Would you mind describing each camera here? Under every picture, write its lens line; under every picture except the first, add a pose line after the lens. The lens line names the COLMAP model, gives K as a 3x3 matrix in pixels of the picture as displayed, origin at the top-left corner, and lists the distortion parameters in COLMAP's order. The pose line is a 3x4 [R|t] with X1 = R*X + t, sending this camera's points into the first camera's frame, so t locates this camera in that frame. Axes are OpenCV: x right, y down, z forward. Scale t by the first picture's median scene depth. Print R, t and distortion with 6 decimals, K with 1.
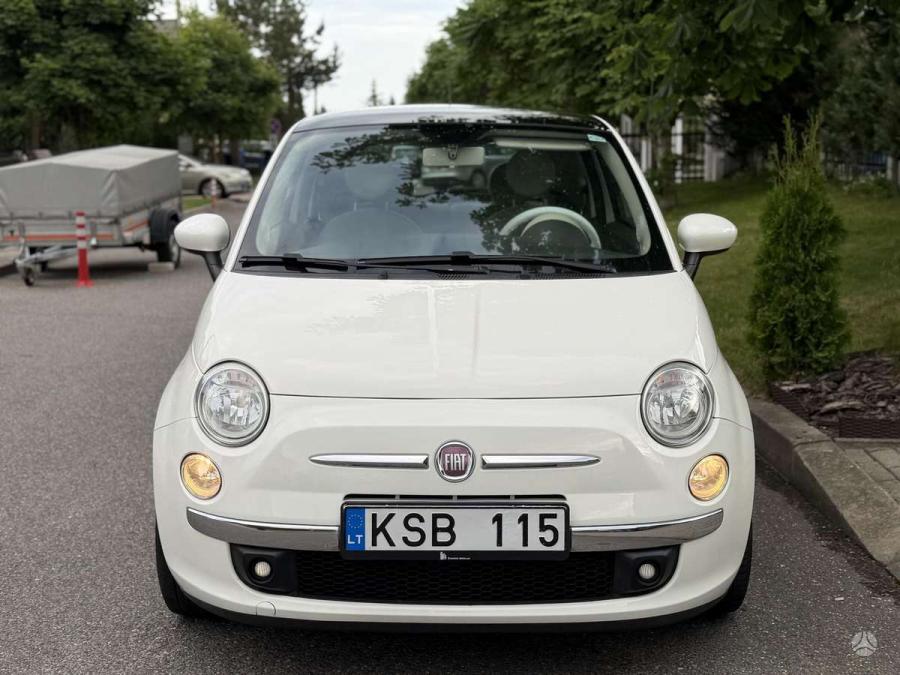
lens RADIAL K [[1181.2, 0, 449.0], [0, 1181.2, 353.2], [0, 0, 1]] dist [0.279795, -0.811431]
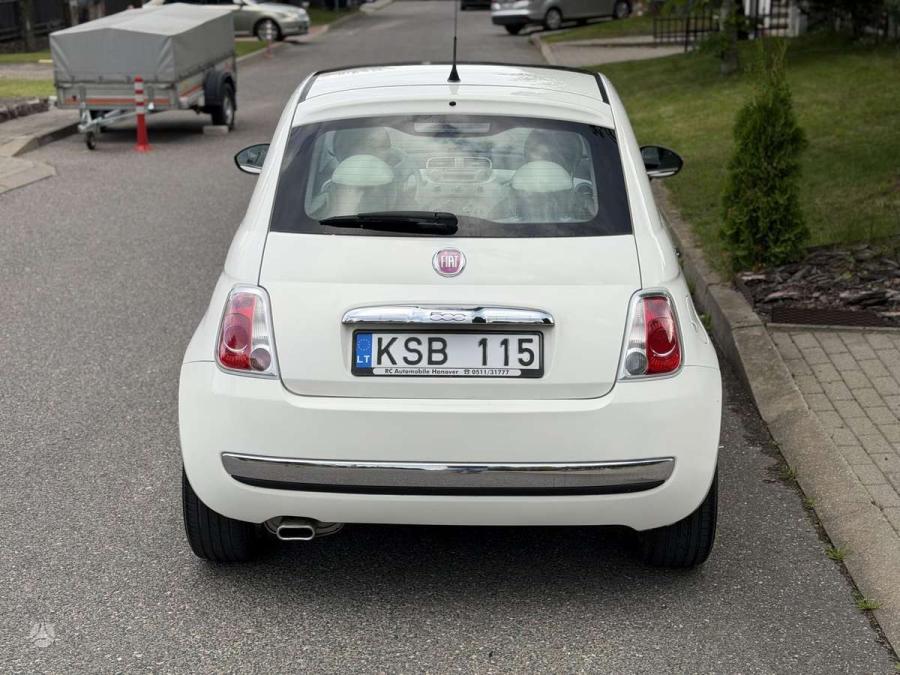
lens RADIAL K [[1181.2, 0, 449.0], [0, 1181.2, 353.2], [0, 0, 1]] dist [0.279795, -0.811431]
pose [[0.998793, 0.024486, -0.042587, 0.042118], [-0.019486, 0.993278, 0.114101, -0.025407], [0.045094, -0.113134, 0.992556, -0.177010]]
